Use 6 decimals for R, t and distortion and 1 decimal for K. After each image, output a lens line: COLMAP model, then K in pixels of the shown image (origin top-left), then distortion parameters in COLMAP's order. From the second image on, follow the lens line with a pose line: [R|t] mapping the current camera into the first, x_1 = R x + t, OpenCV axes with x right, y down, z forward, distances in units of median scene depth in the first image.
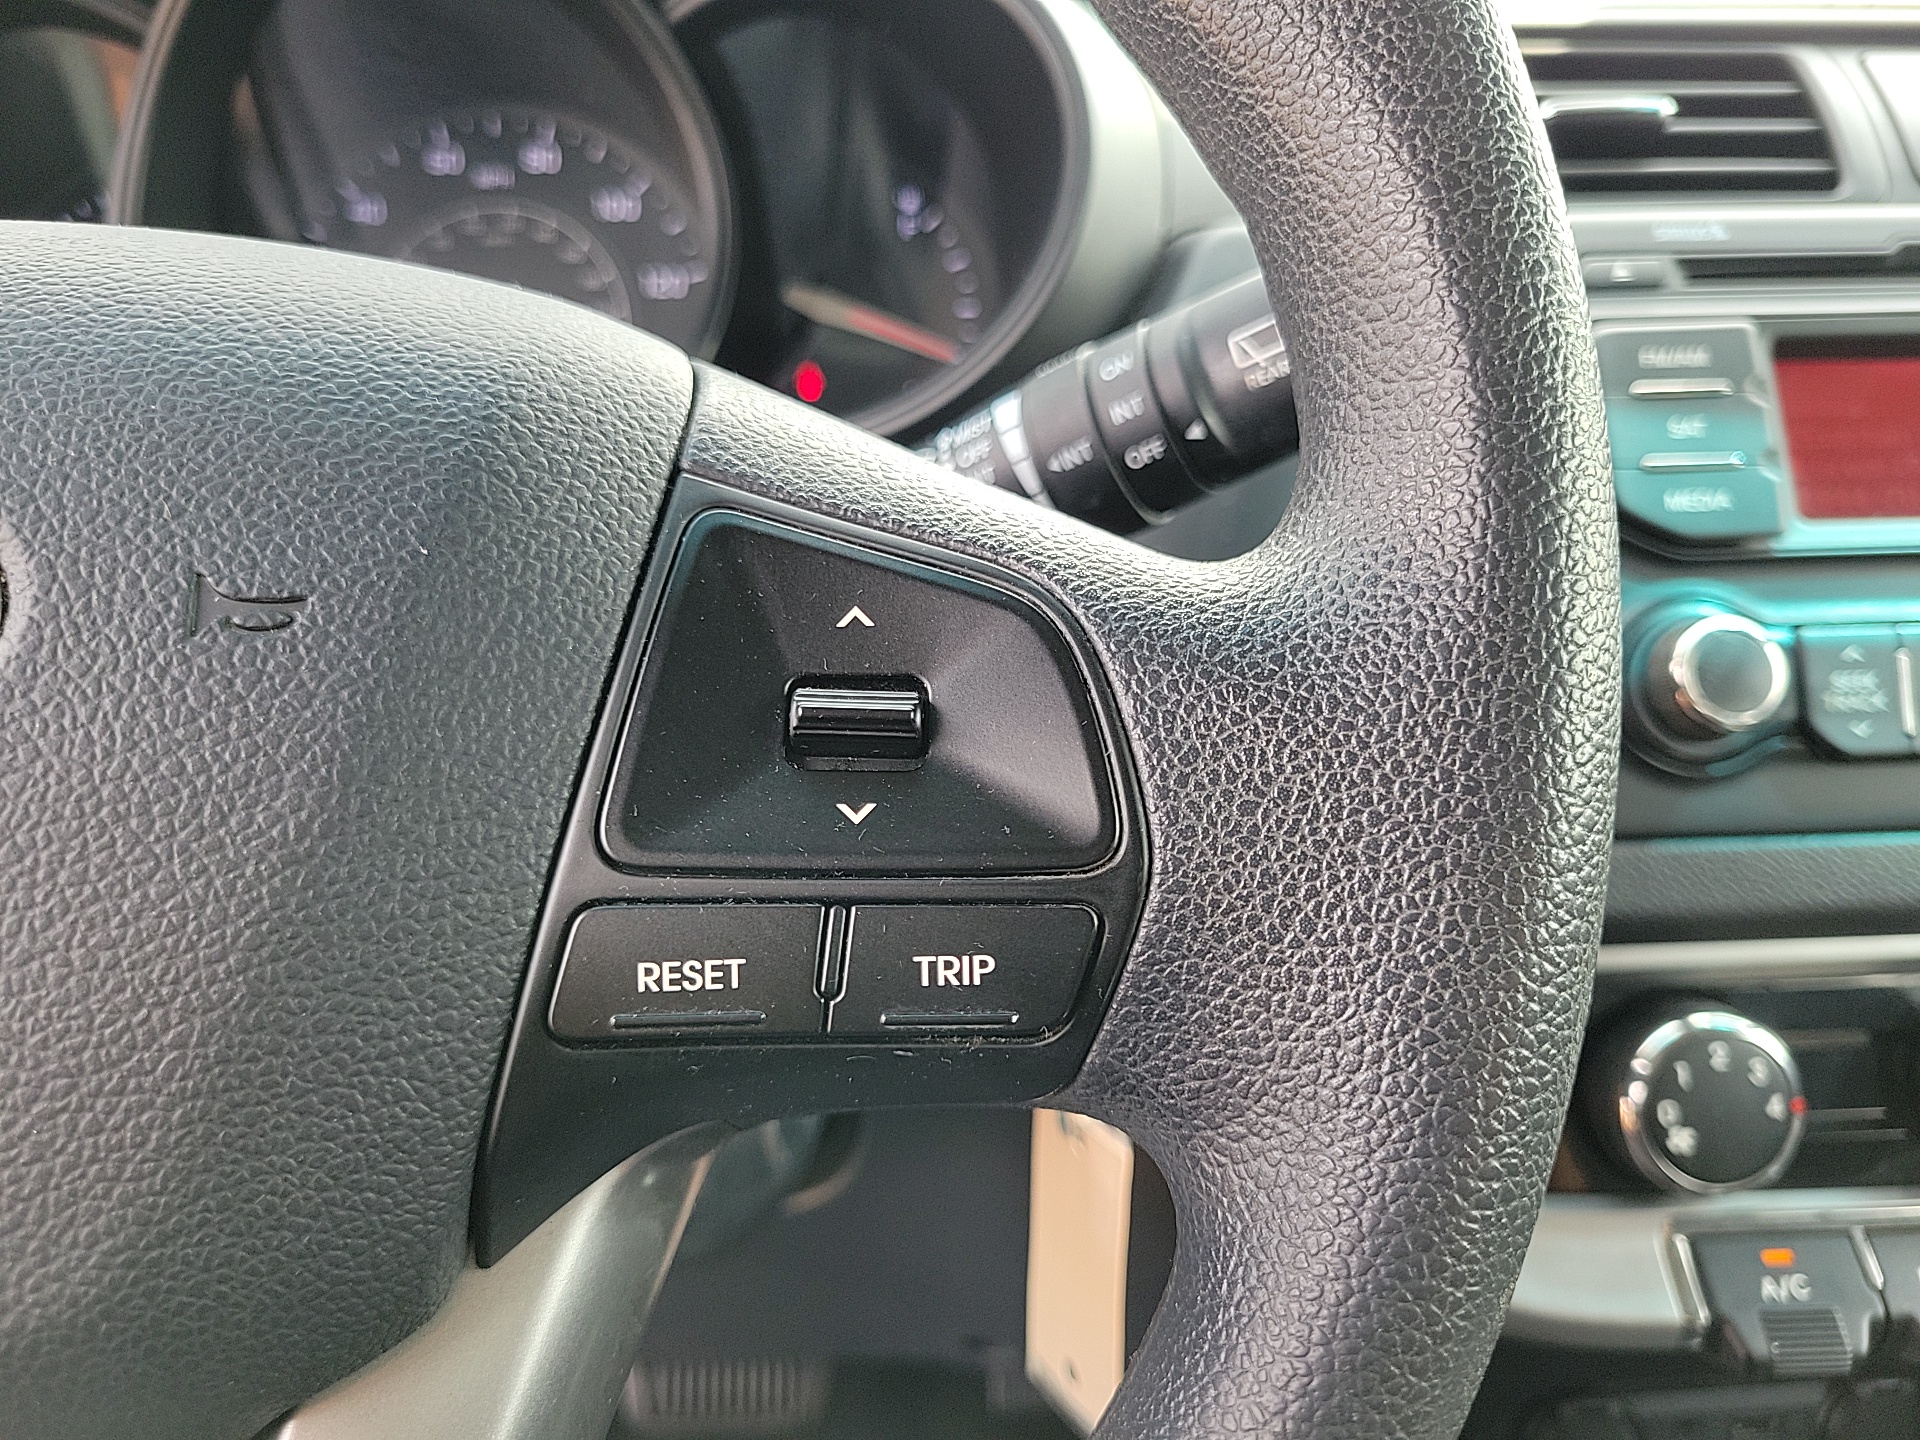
lens RADIAL K [[1476.6, 0, 979.5], [0, 1476.6, 744.7], [0, 0, 1]] dist [0.036769, -0.024819]
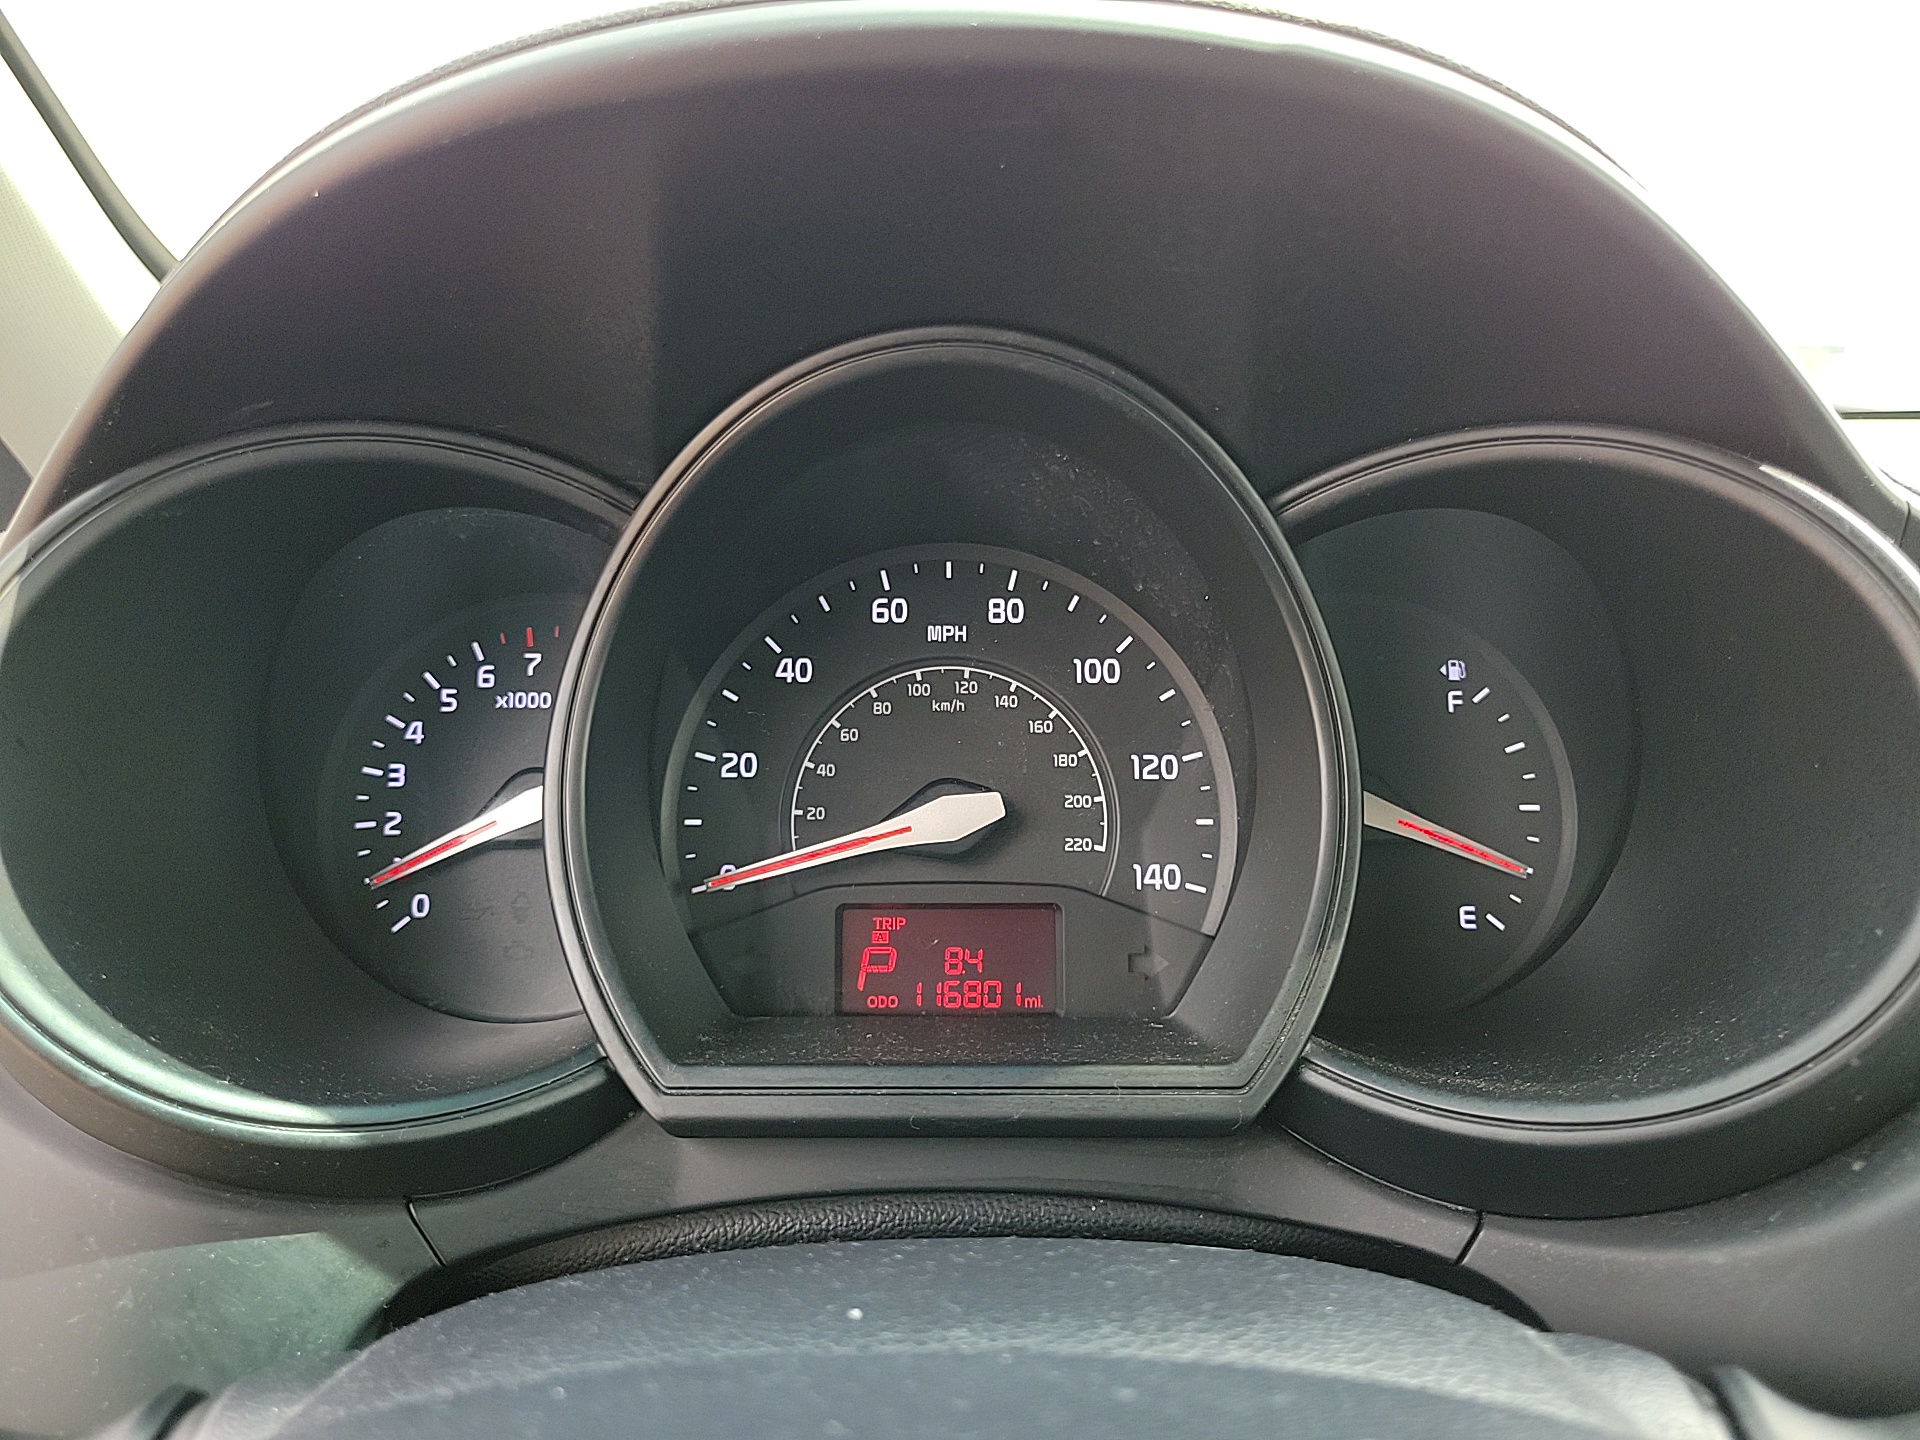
lens RADIAL K [[1476.6, 0, 960.5], [0, 1476.6, 711.3], [0, 0, 1]] dist [0.036769, -0.024819]
pose [[0.998520, 0.022964, -0.049307, -0.397776], [-0.028700, 0.992483, -0.118969, -0.344357], [0.046204, 0.120208, 0.991673, 0.278689]]
